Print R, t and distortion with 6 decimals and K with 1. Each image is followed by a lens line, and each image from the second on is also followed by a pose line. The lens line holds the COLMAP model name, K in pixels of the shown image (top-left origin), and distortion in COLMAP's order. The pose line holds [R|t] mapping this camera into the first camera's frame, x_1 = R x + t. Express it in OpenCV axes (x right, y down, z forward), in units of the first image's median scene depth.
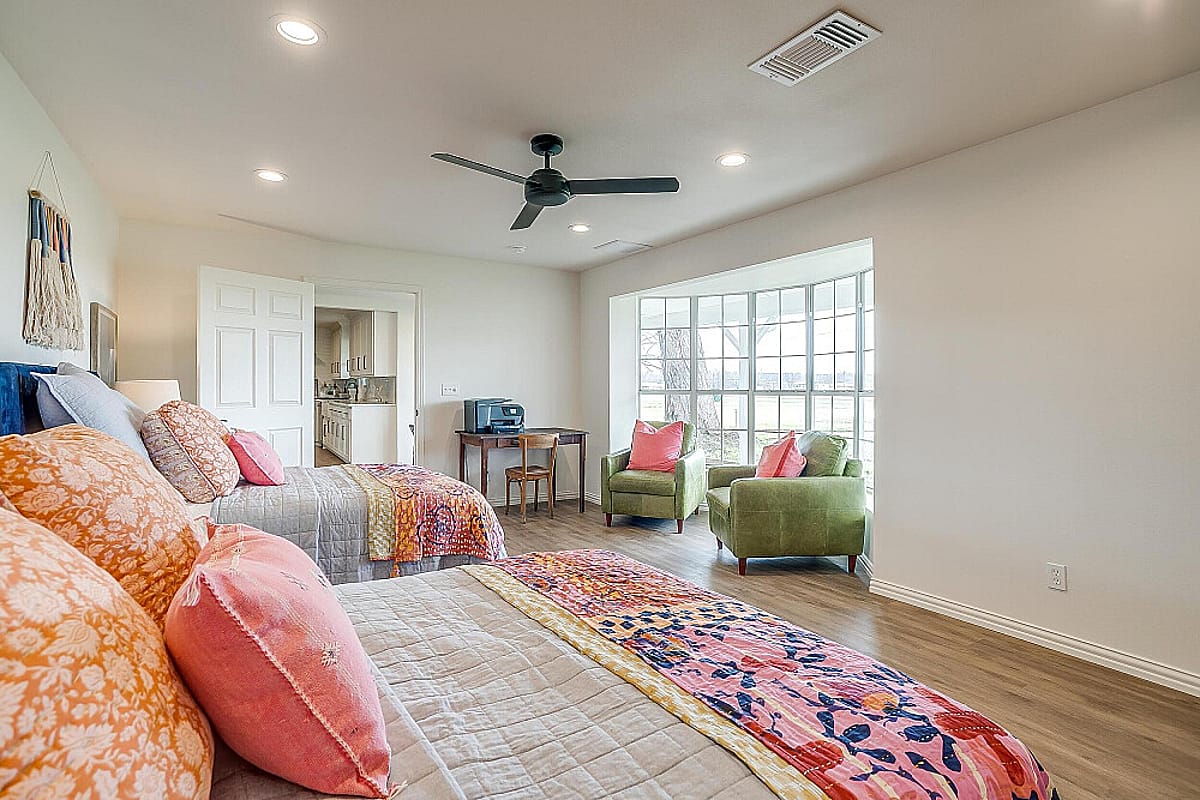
lens RADIAL K [[577.5, 0, 599.2], [0, 577.5, 379.8], [0, 0, 1]] dist [-0.000929, -0.000152]
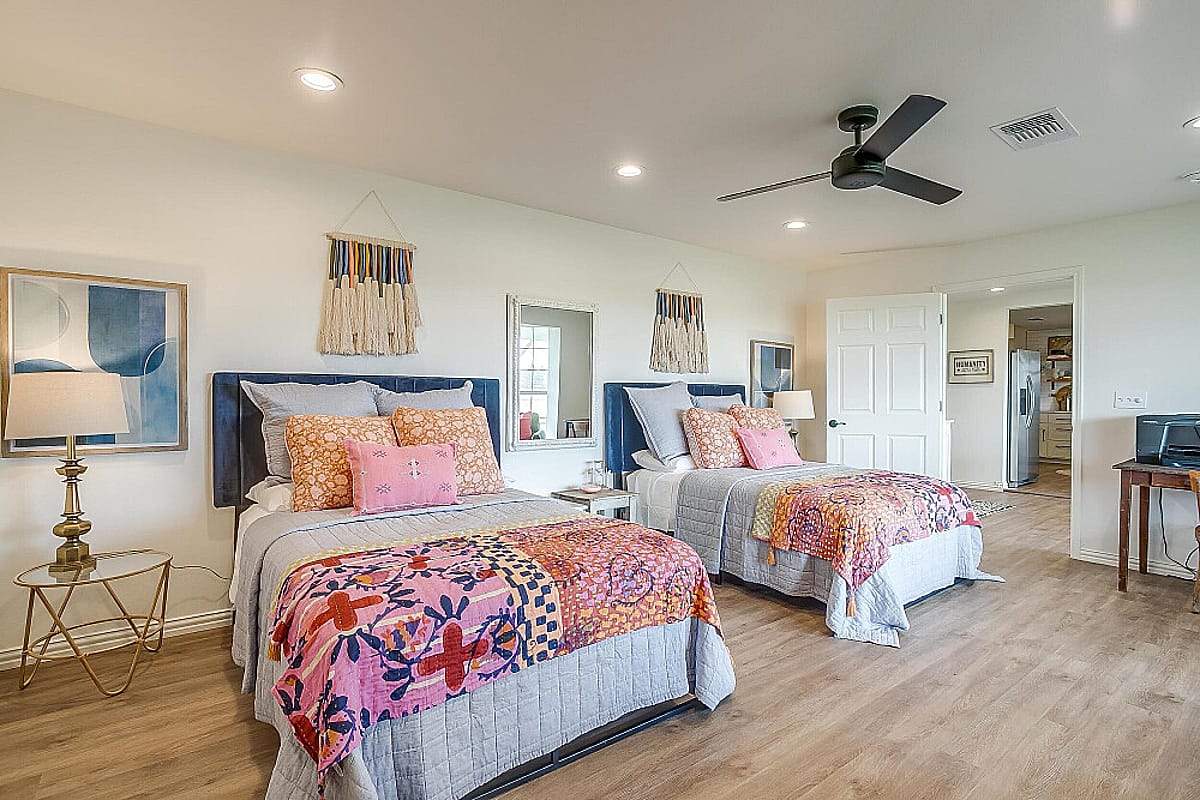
lens RADIAL K [[600.9, 0, 600.0], [0, 600.9, 400.0], [0, 0, 1]] dist [-0.001755, -0.000107]
pose [[0.112016, 0.003123, -0.993701, 0.794592], [0.008481, 0.999956, 0.004099, 0.016837], [0.993670, -0.008887, 0.111985, 0.520587]]
